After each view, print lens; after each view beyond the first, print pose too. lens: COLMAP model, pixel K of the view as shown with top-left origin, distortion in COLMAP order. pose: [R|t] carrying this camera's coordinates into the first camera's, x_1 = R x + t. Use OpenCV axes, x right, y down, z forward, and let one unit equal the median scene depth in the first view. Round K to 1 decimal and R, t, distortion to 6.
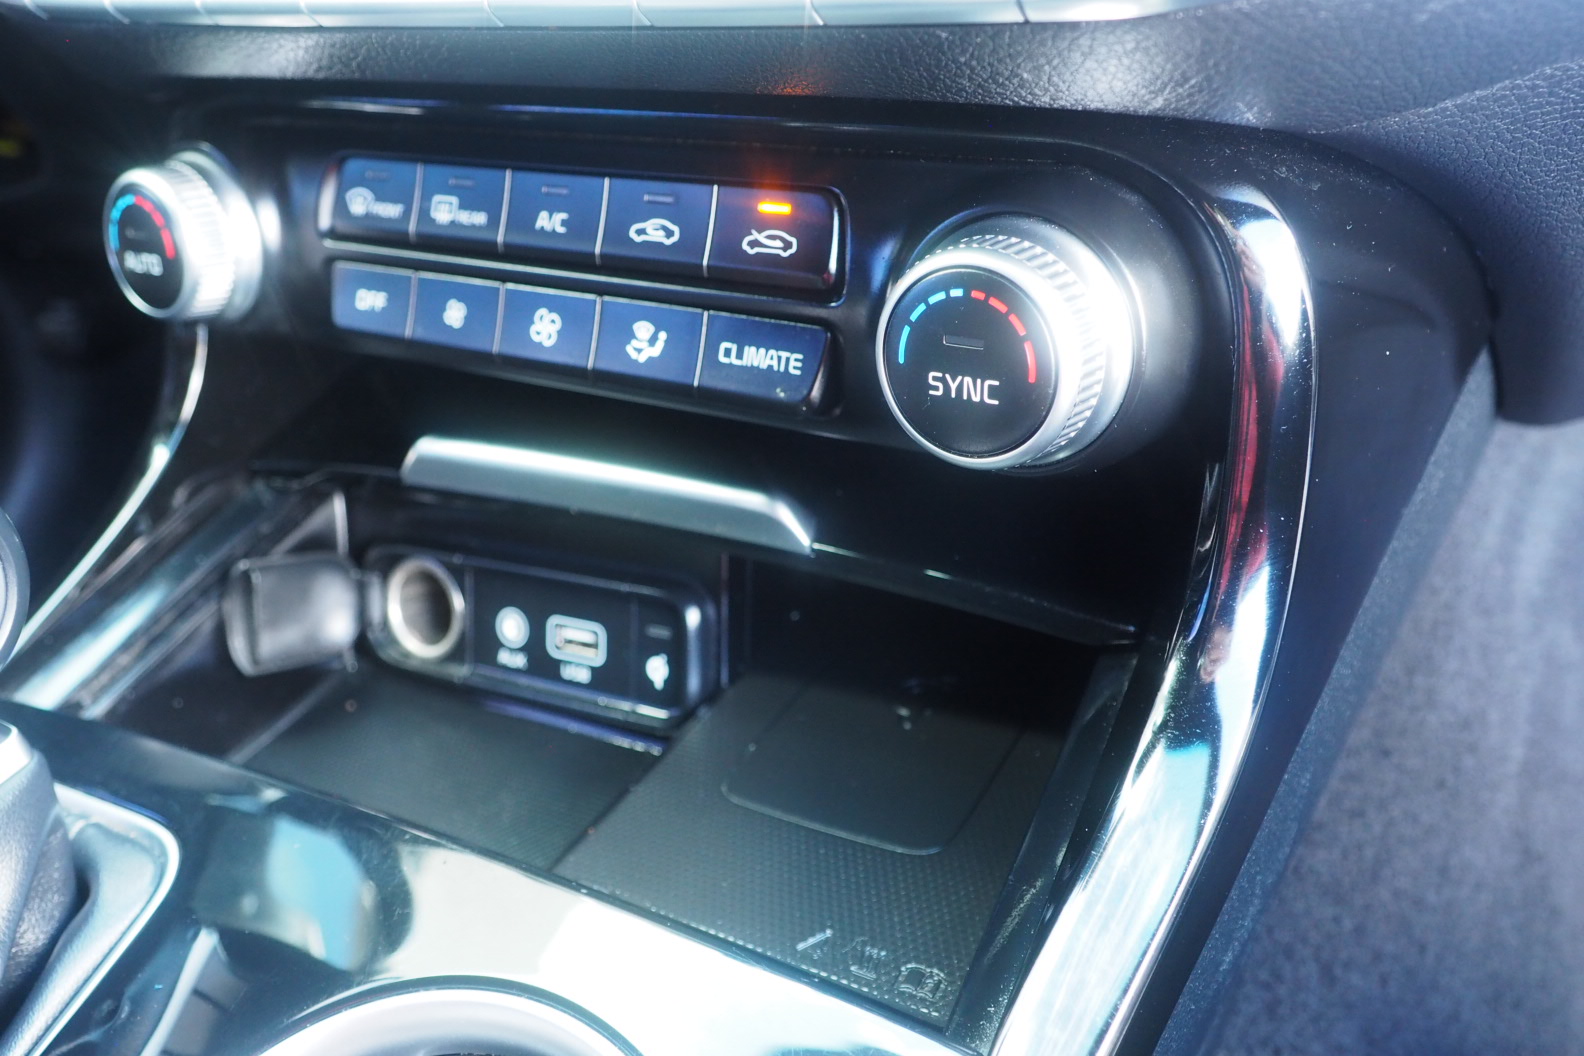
lens RADIAL K [[1405.4, 0, 806.1], [0, 1405.4, 530.6], [0, 0, 1]] dist [-0.008590, -0.012091]
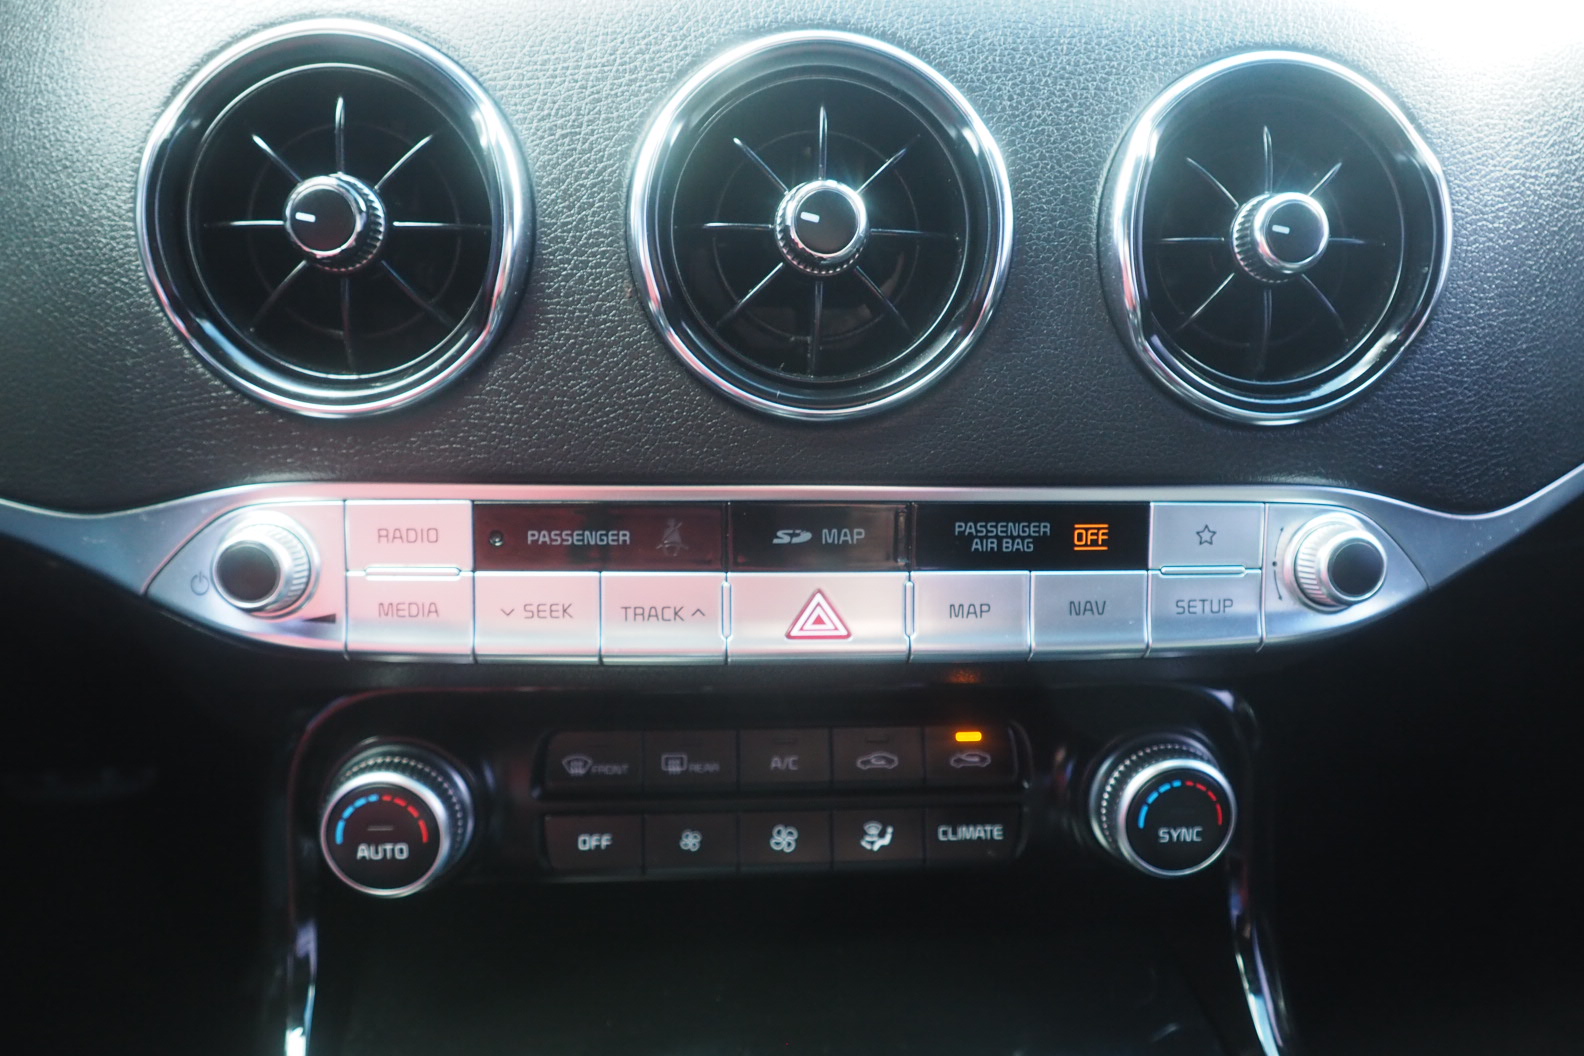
lens RADIAL K [[1112.9, 0, 792.0], [0, 1112.9, 528.0], [0, 0, 1]] dist [-0.036593, 0.001248]
pose [[0.796594, -0.060258, 0.601504, -0.893818], [0.204096, 0.963403, -0.173779, -0.270824], [-0.569019, 0.261196, 0.779740, 0.068989]]
